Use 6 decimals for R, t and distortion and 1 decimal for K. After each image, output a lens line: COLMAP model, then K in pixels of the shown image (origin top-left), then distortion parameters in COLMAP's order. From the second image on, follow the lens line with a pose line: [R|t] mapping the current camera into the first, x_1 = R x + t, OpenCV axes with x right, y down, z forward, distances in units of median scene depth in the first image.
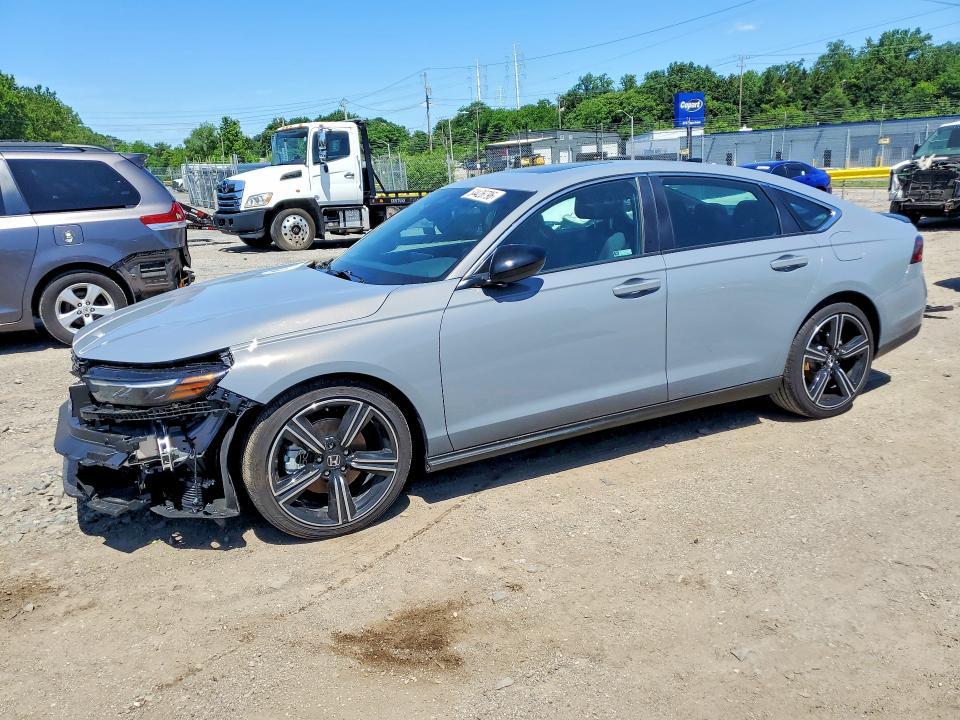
lens RADIAL K [[749.7, 0, 476.1], [0, 749.7, 358.9], [0, 0, 1]] dist [0.036999, -0.007262]
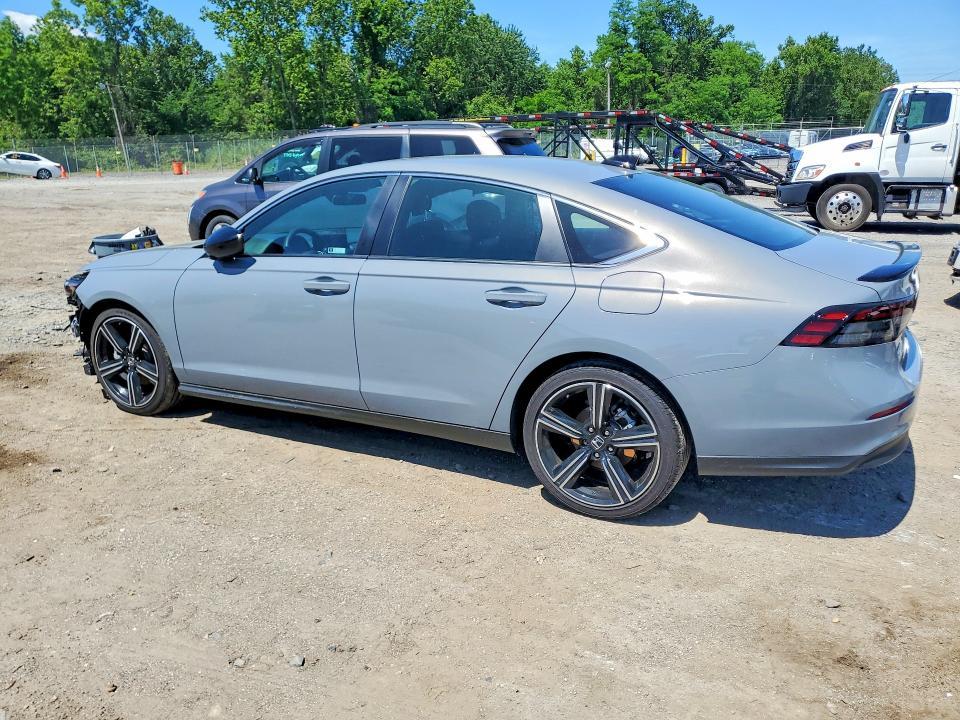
lens RADIAL K [[749.7, 0, 475.3], [0, 749.7, 364.2], [0, 0, 1]] dist [0.036999, -0.007262]
pose [[0.594696, 0.253662, -0.762884, 0.232790], [-0.211623, 0.964846, 0.155847, -0.039882], [0.775598, 0.068762, 0.627470, 0.109598]]
